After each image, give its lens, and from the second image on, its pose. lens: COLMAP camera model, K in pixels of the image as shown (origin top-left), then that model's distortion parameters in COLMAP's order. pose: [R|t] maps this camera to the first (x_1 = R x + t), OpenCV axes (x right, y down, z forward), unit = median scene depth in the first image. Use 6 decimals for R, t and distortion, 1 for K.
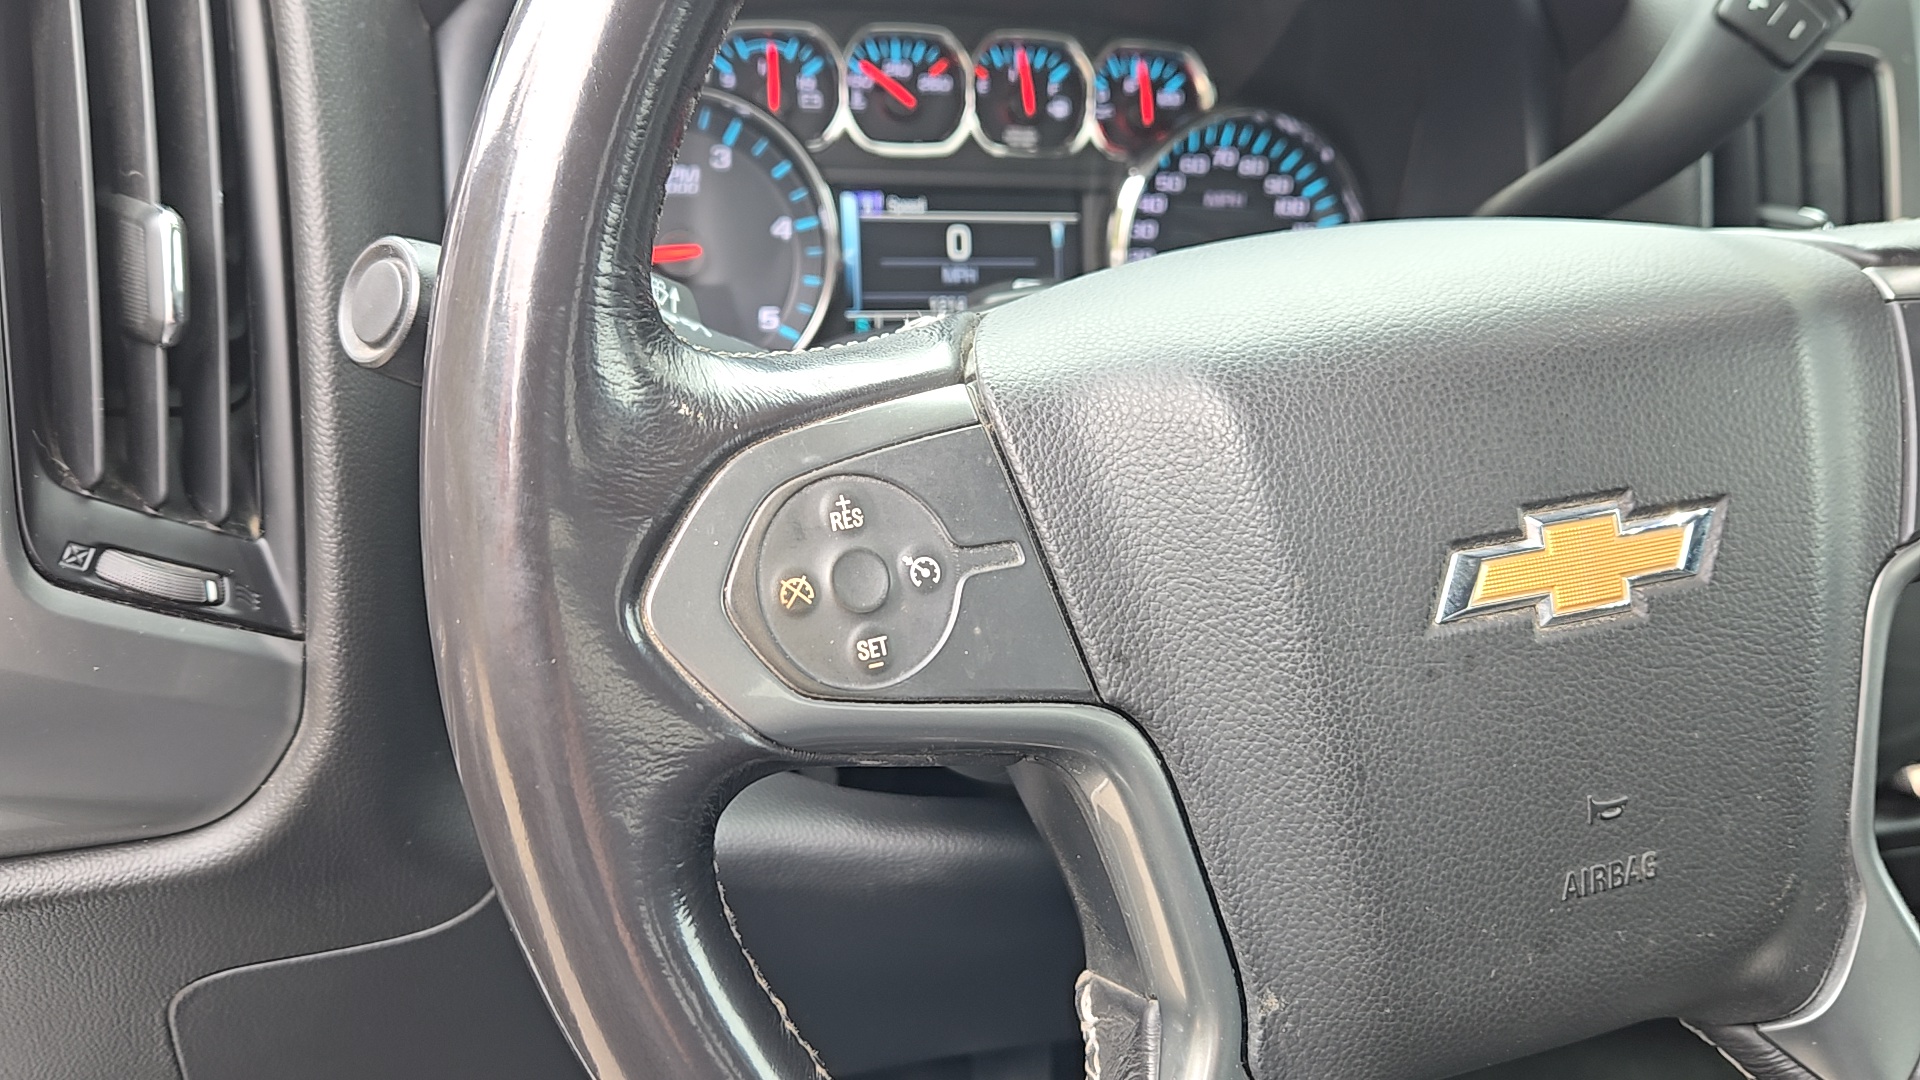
lens RADIAL K [[1599.5, 0, 966.9], [0, 1599.5, 568.1], [0, 0, 1]] dist [0.015964, -0.017902]
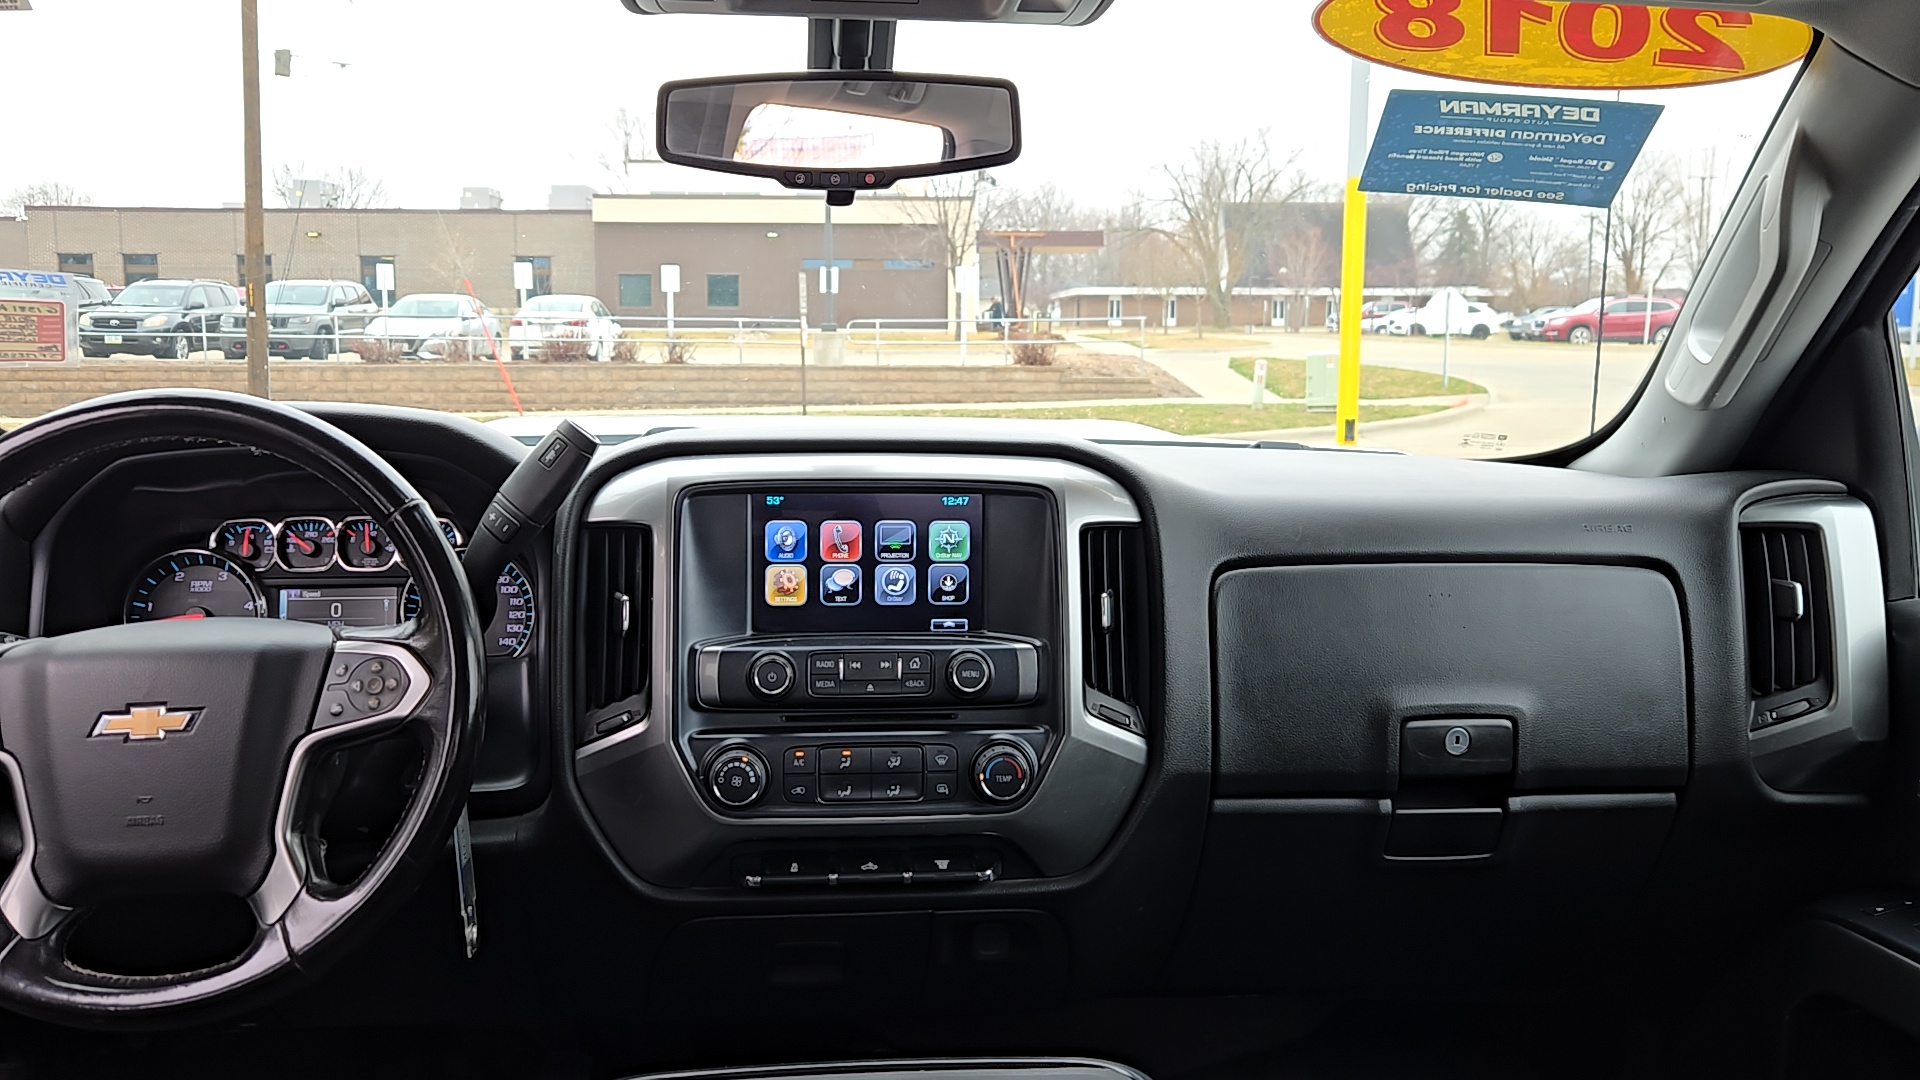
lens RADIAL K [[1599.5, 0, 948.7], [0, 1599.5, 539.8], [0, 0, 1]] dist [0.015964, -0.017902]
pose [[0.961768, -0.023425, -0.272862, 1.475896], [-0.033656, 0.978673, -0.202647, 0.125643], [0.271789, 0.204082, 0.940468, -0.899686]]
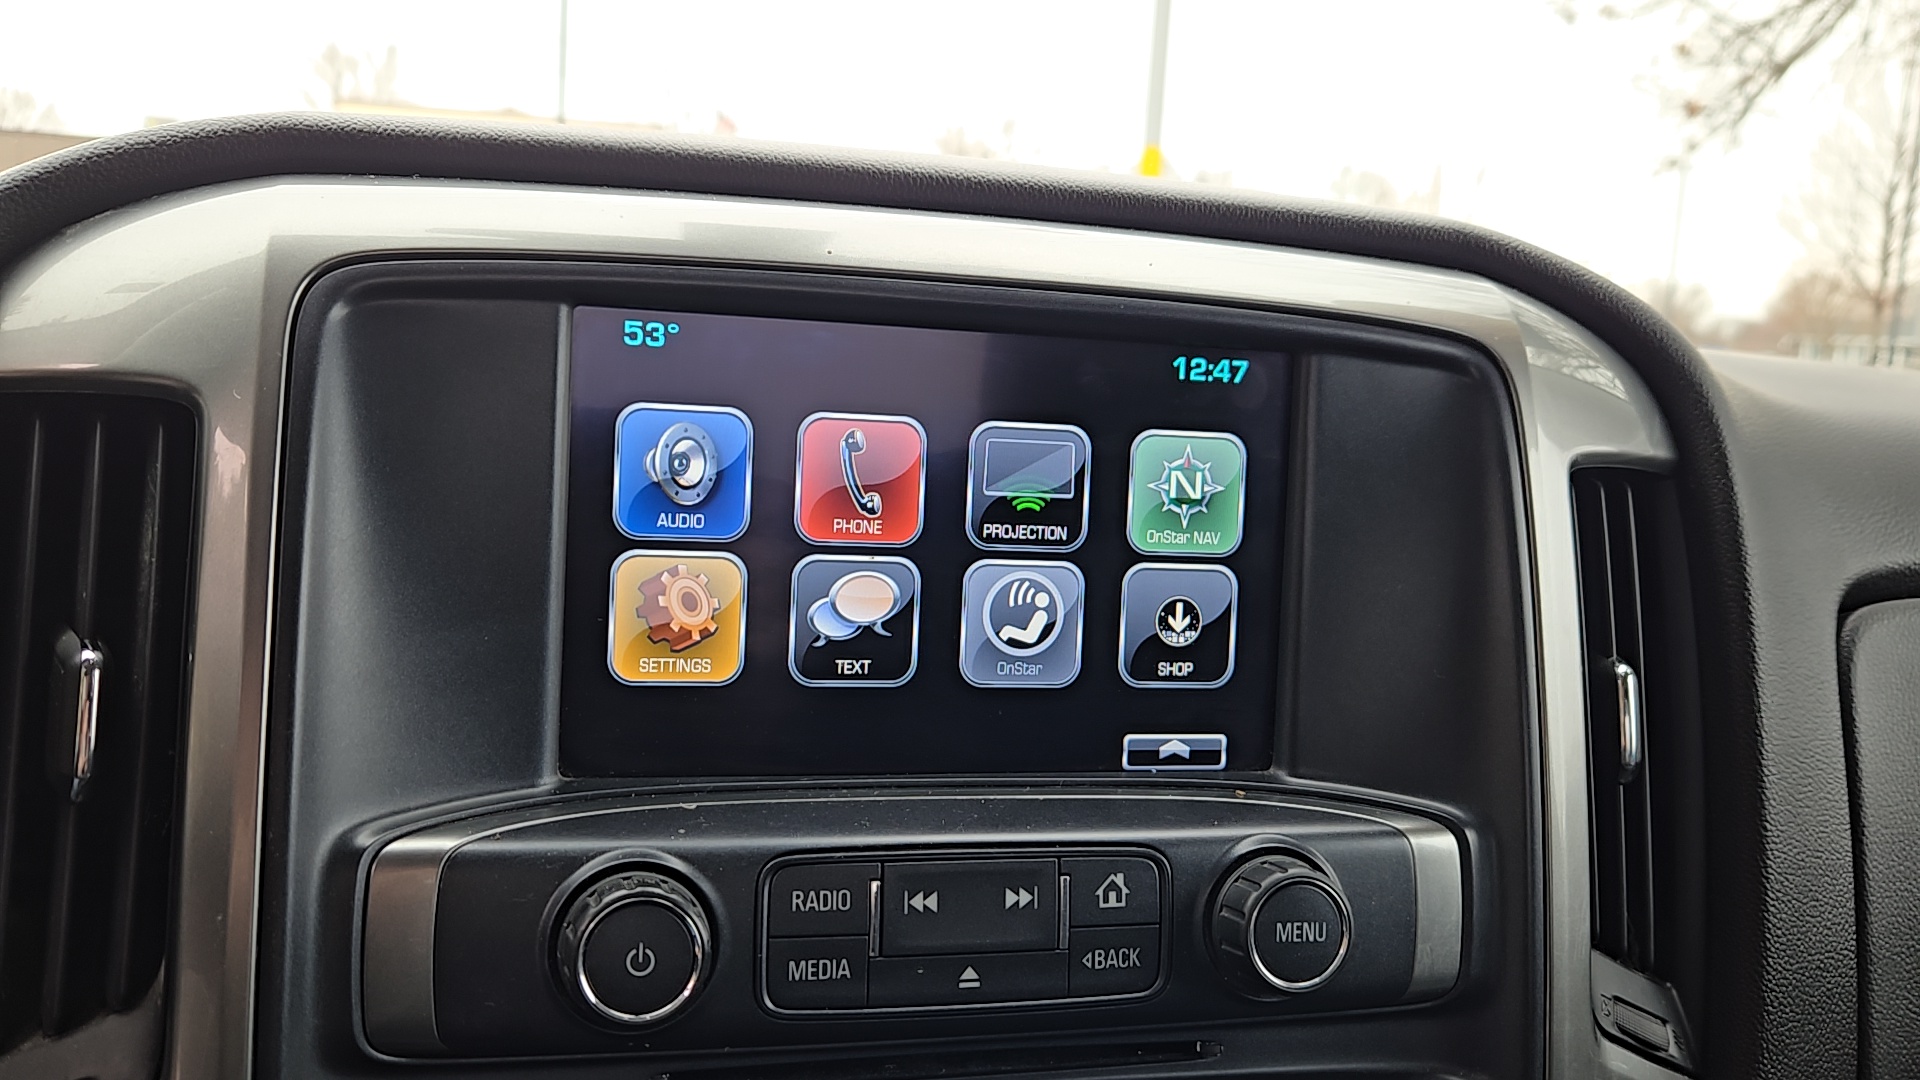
lens RADIAL K [[1599.5, 0, 945.8], [0, 1599.5, 552.4], [0, 0, 1]] dist [0.015964, -0.017902]
pose [[0.994555, 0.015565, -0.103049, 0.860685], [-0.034204, 0.982765, -0.181669, -0.151423], [0.098445, 0.184204, 0.977945, 0.428572]]
